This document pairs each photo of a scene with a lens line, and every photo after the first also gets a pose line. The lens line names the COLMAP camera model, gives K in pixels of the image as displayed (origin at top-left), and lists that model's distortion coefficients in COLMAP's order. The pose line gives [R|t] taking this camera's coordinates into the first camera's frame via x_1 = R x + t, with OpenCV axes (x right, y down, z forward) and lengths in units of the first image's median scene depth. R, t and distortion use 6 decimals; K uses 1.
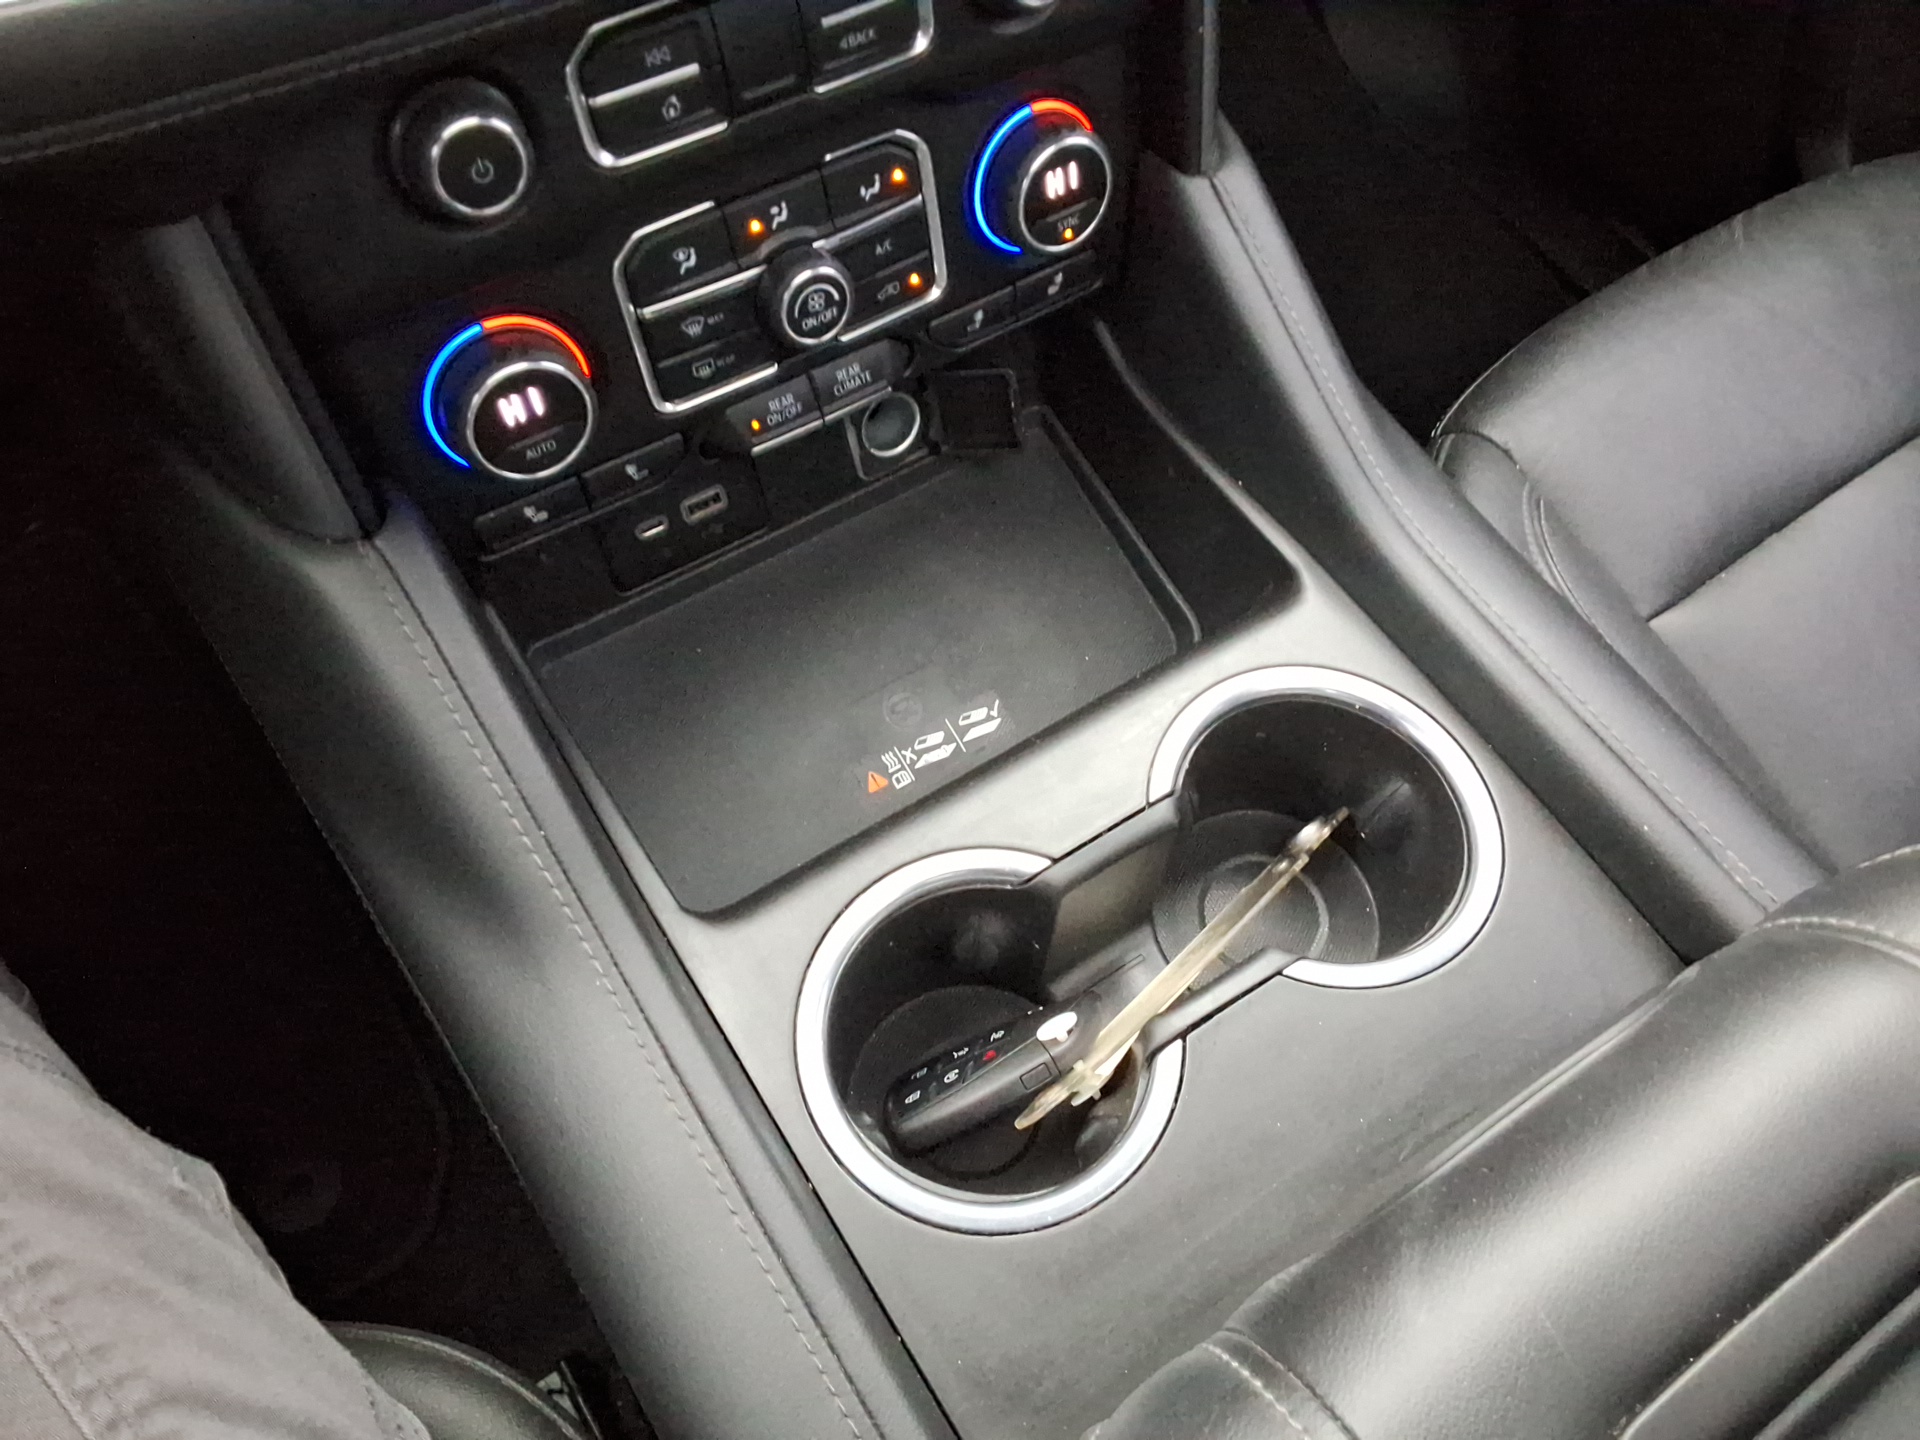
lens RADIAL K [[1533.9, 0, 973.5], [0, 1533.9, 706.0], [0, 0, 1]] dist [0.115038, -0.184908]
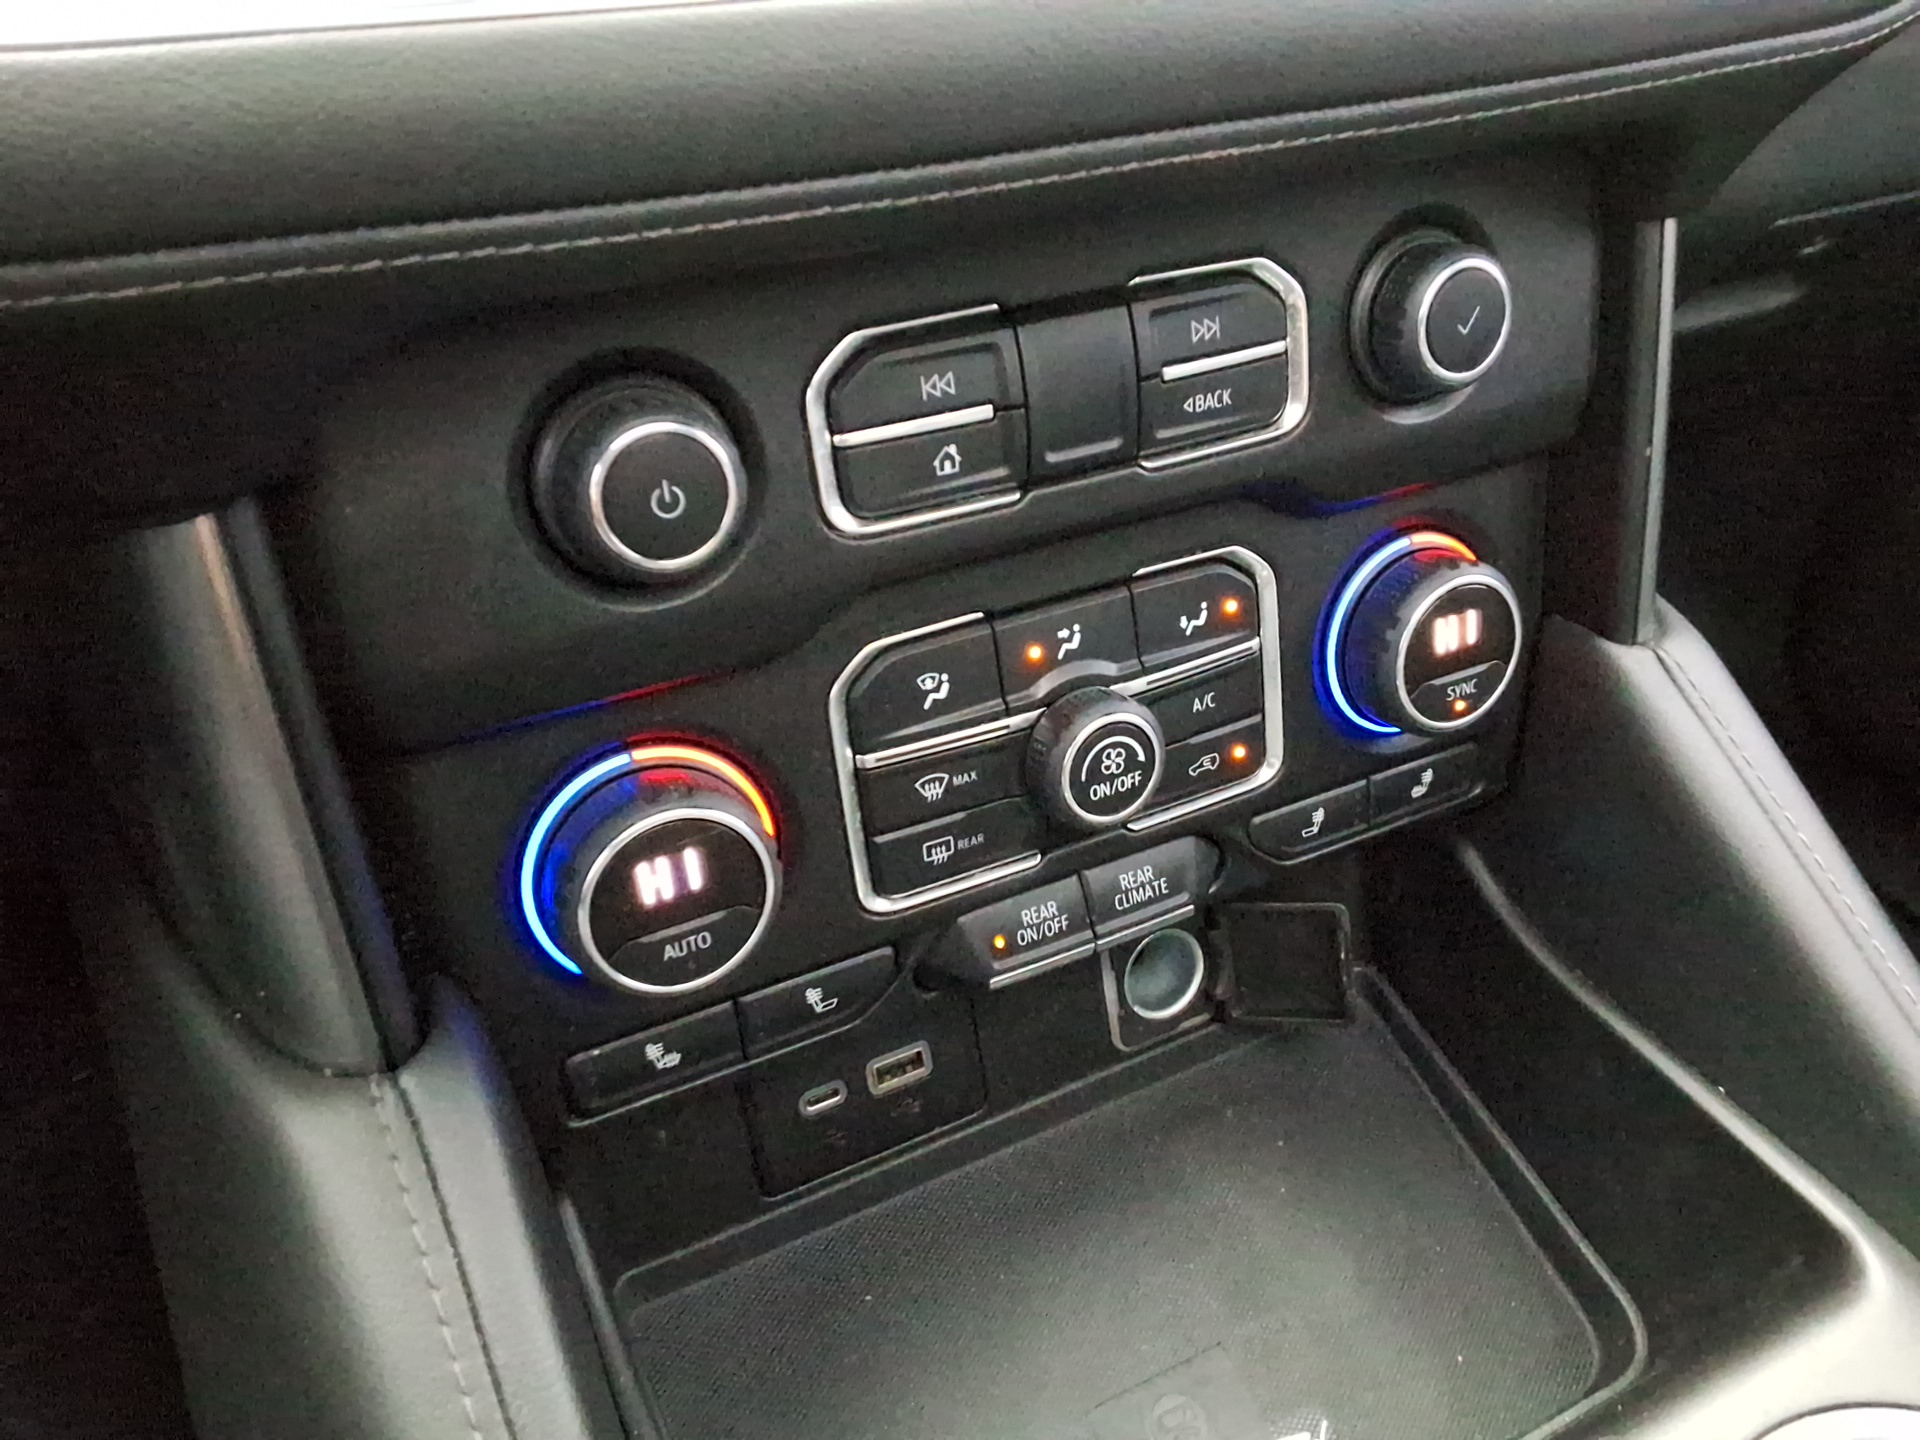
lens RADIAL K [[1533.9, 0, 973.5], [0, 1533.9, 706.0], [0, 0, 1]] dist [0.115038, -0.184908]
pose [[0.995094, 0.038149, -0.091282, -0.098752], [-0.070827, 0.918900, -0.388080, -0.016226], [0.069074, 0.392641, 0.917094, 0.354259]]
